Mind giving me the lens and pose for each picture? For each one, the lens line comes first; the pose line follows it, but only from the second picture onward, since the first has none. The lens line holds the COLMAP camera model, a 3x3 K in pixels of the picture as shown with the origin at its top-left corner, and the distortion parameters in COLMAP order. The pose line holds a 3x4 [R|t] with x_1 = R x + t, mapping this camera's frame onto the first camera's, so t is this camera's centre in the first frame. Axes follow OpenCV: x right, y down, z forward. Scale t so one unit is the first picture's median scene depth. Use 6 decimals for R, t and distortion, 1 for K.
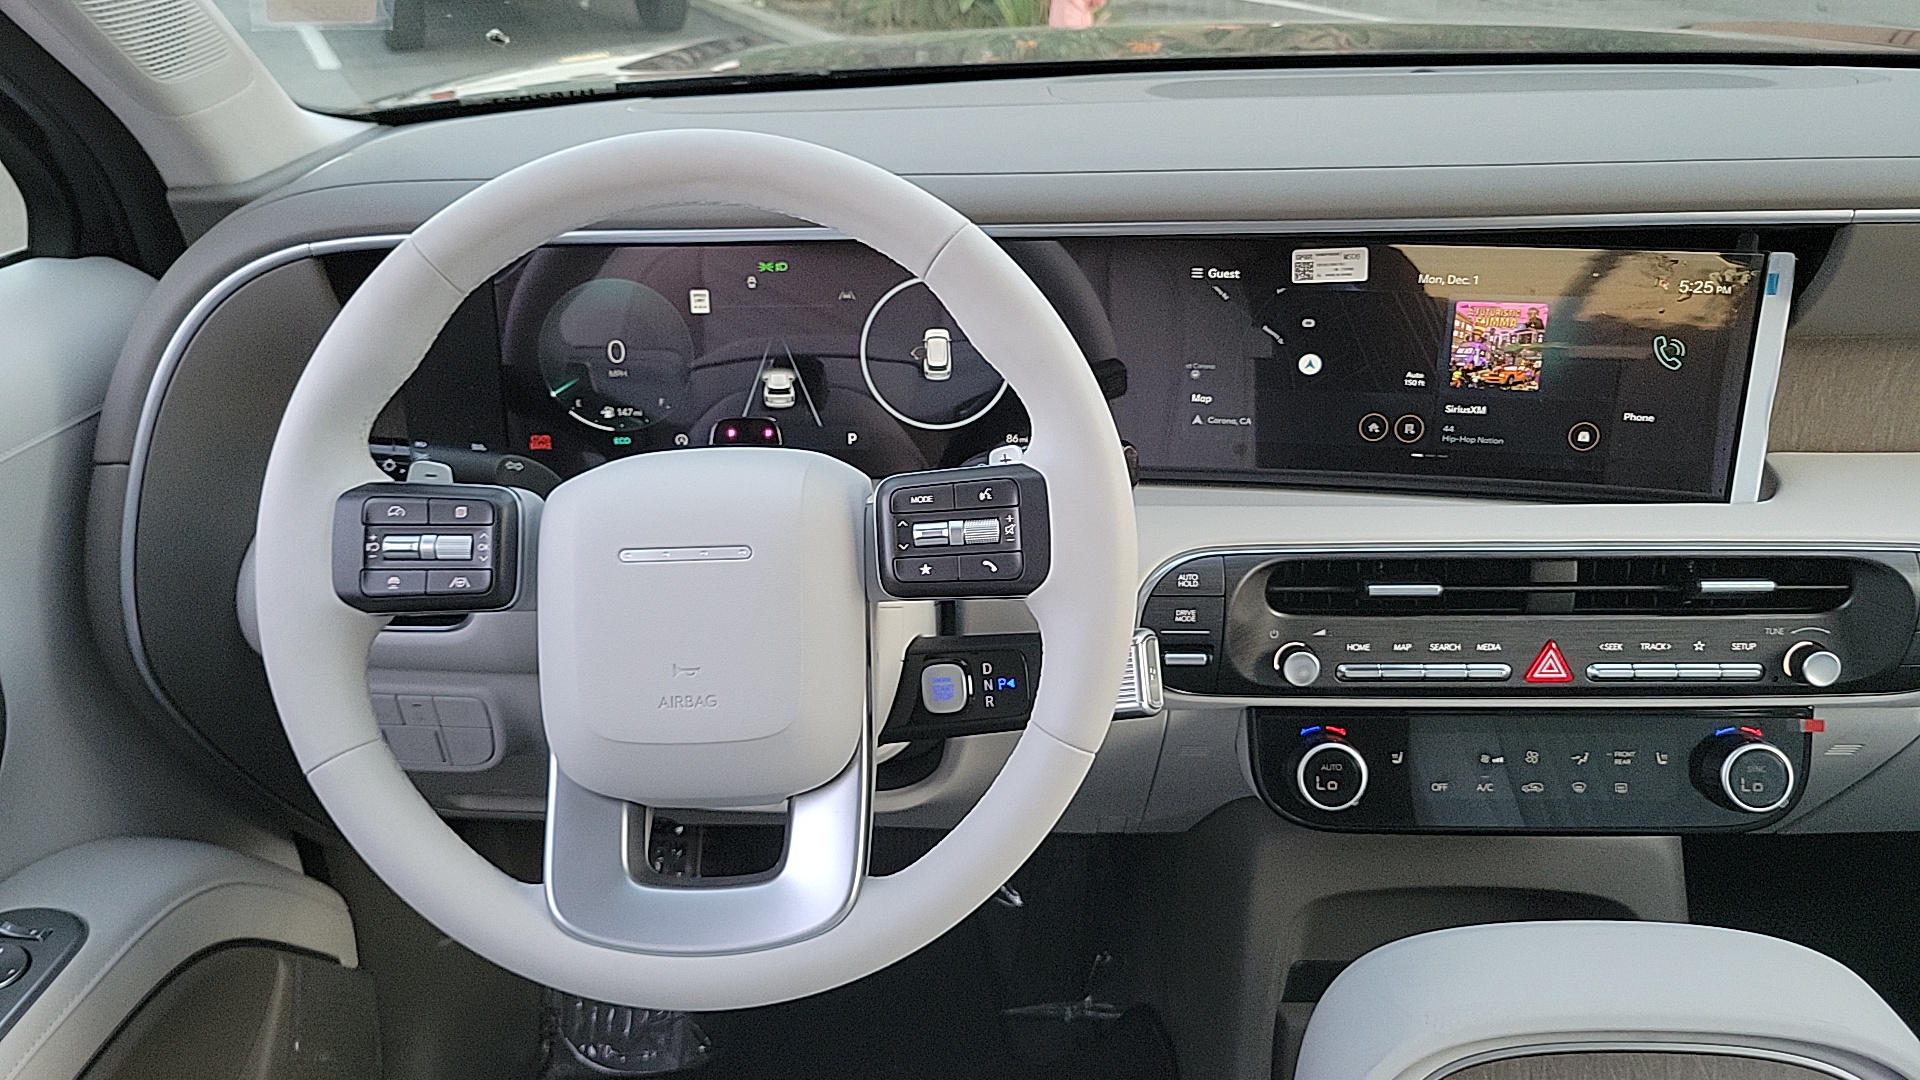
lens RADIAL K [[1462.0, 0, 958.9], [0, 1462.0, 541.5], [0, 0, 1]] dist [0.031390, -0.015874]
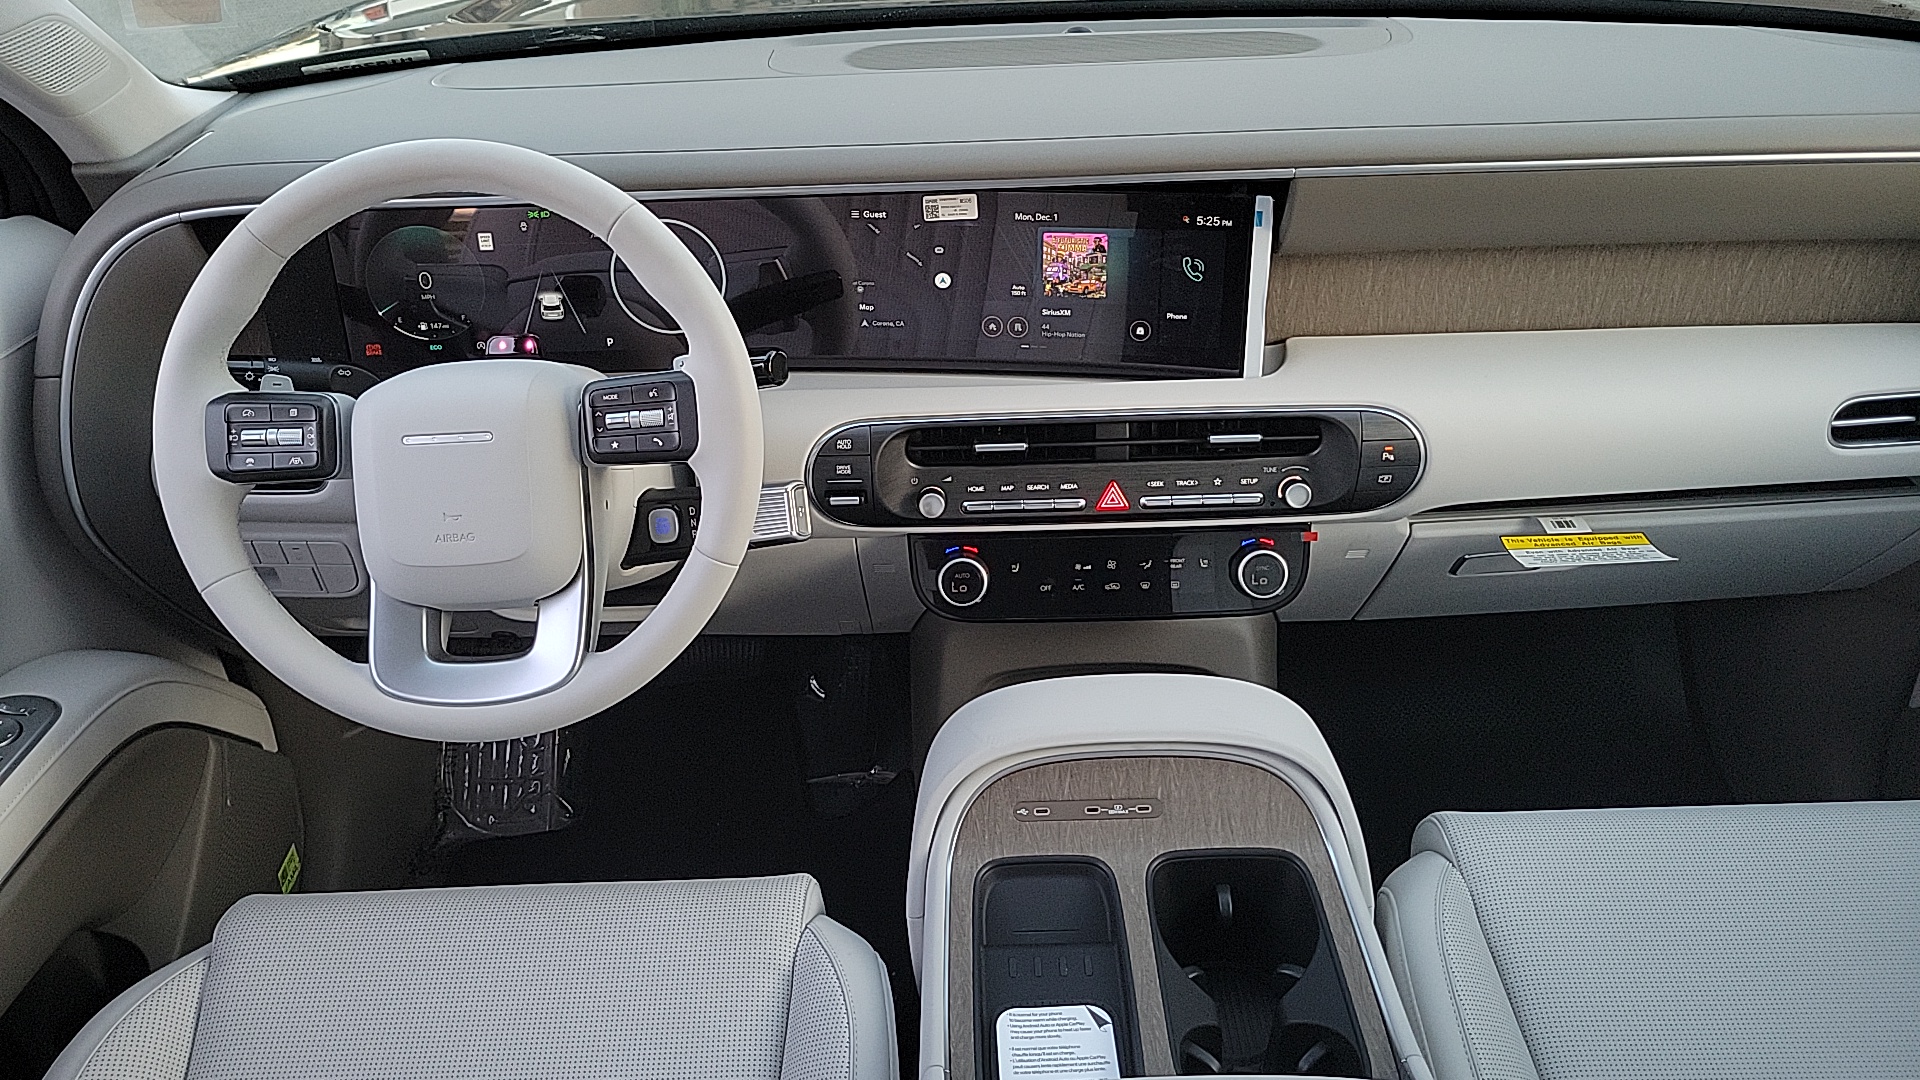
lens RADIAL K [[1462.0, 0, 958.1], [0, 1462.0, 540.6], [0, 0, 1]] dist [0.031390, -0.015874]
pose [[0.999478, -0.025473, 0.019890, 0.225513], [0.023222, 0.994077, 0.106169, -0.026119], [-0.022477, -0.105652, 0.994149, -0.375426]]
